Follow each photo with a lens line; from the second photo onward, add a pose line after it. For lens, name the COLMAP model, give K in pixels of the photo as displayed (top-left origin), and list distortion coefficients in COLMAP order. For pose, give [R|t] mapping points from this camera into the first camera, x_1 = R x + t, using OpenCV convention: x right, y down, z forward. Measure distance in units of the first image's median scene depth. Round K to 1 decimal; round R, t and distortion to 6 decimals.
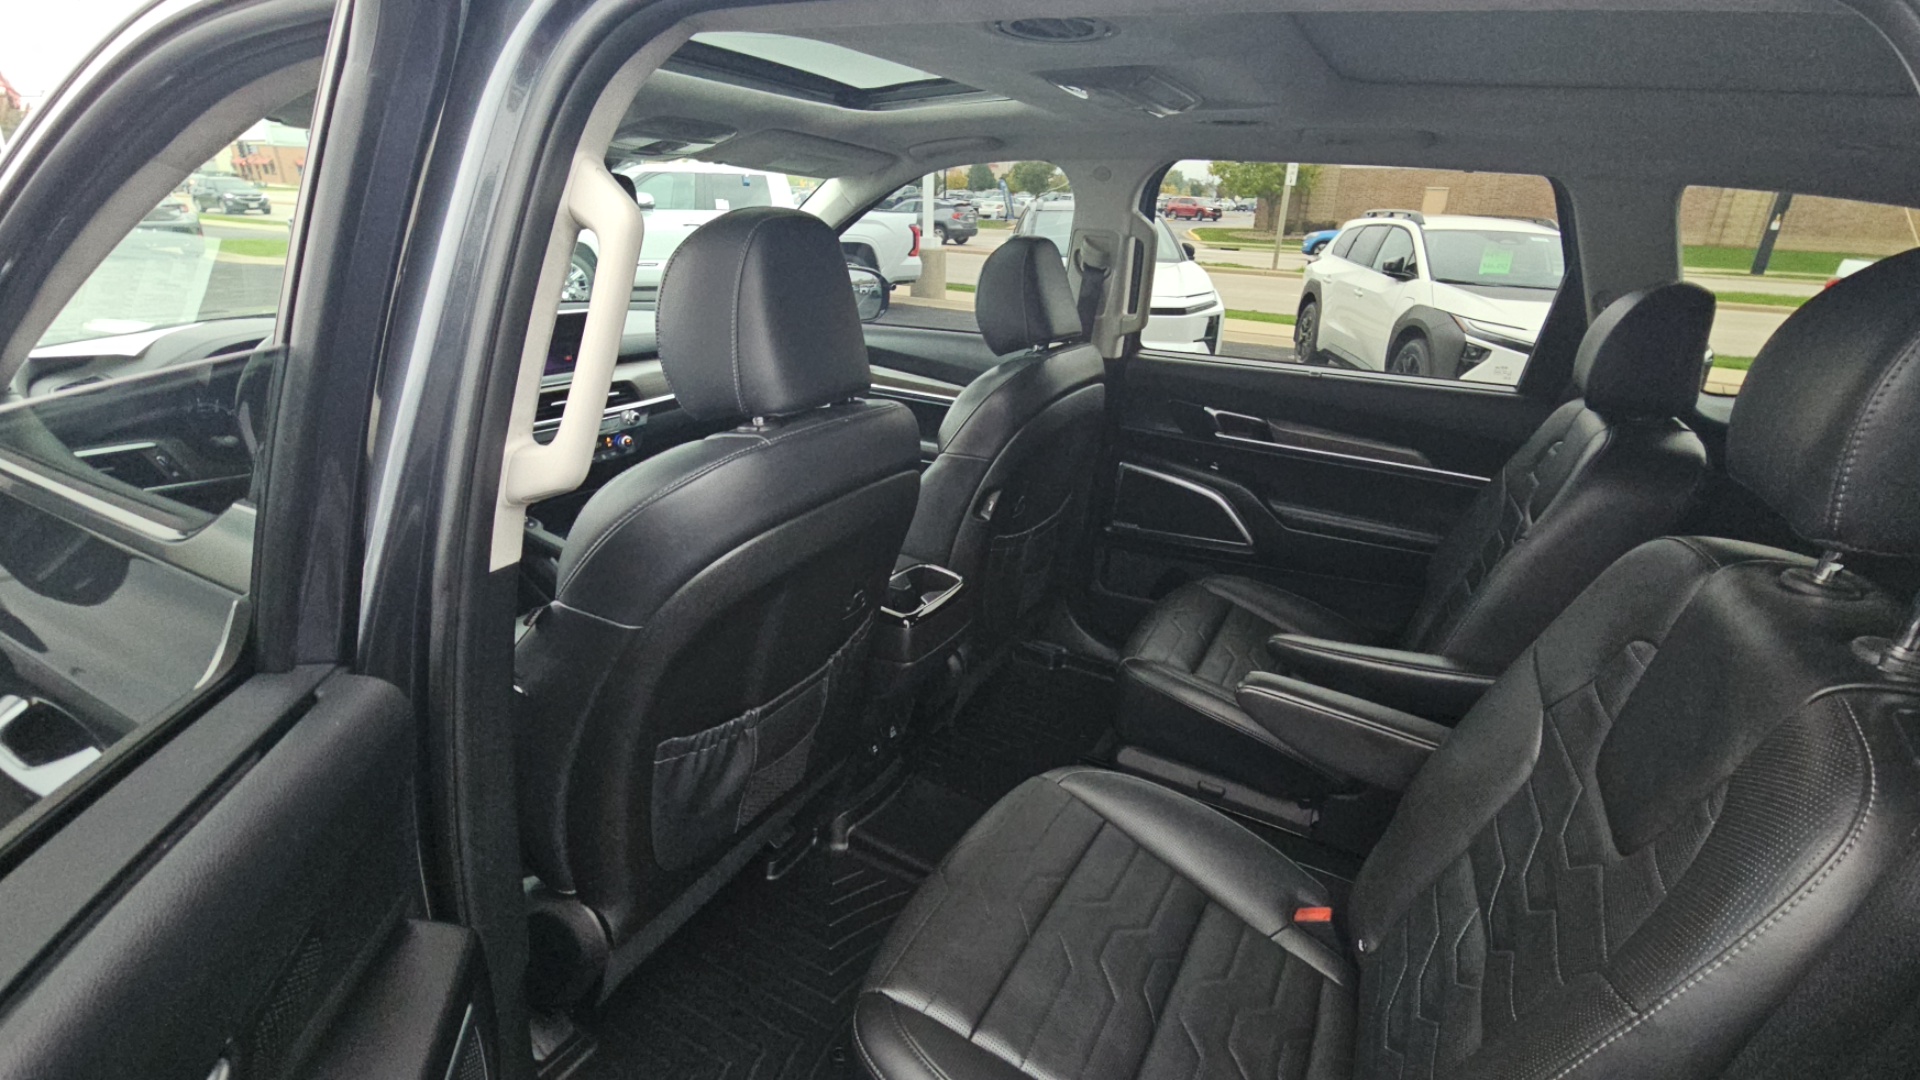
lens RADIAL K [[856.8, 0, 979.8], [0, 856.8, 541.4], [0, 0, 1]] dist [0.007901, -0.006853]
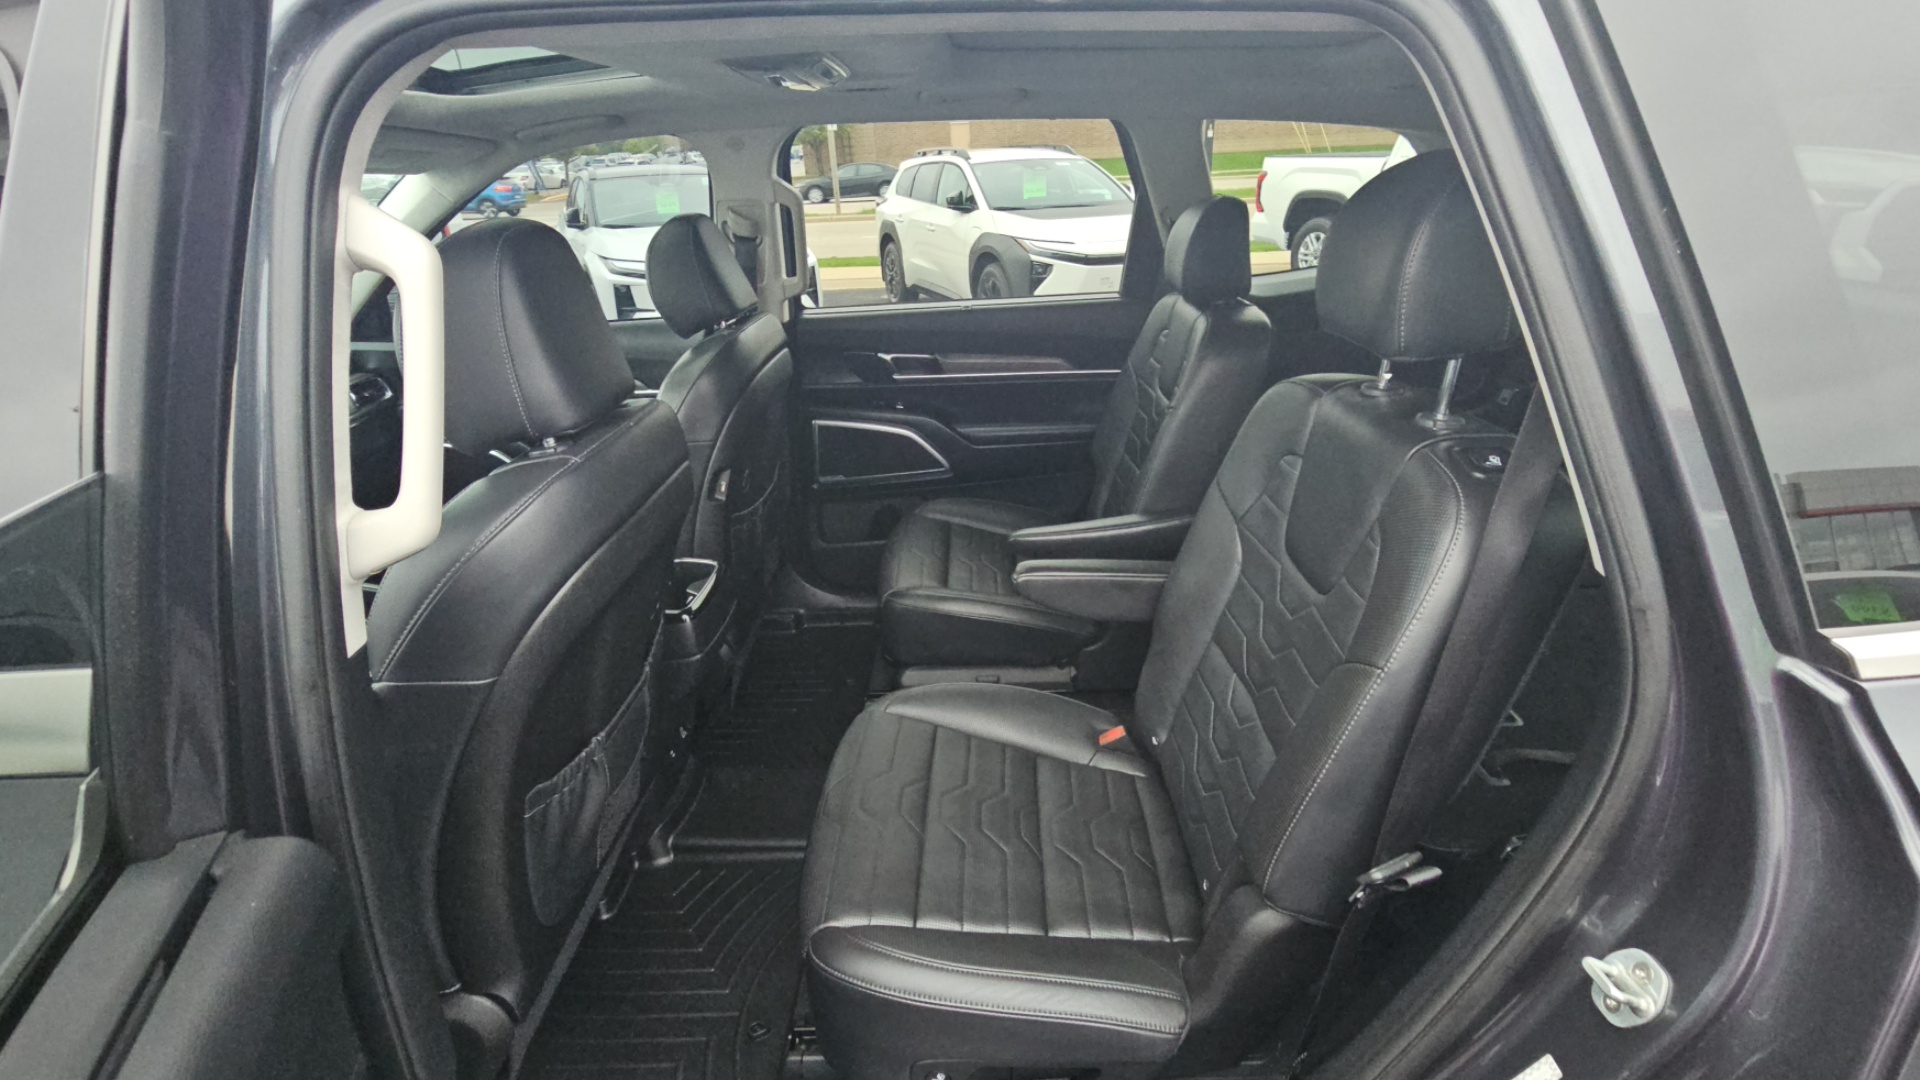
lens RADIAL K [[856.8, 0, 980.6], [0, 856.8, 541.4], [0, 0, 1]] dist [0.007901, -0.006853]
pose [[0.883245, -0.261673, 0.389110, -0.157364], [0.242503, 0.965129, 0.098579, -0.006402], [-0.401337, 0.007291, 0.915902, -0.056761]]
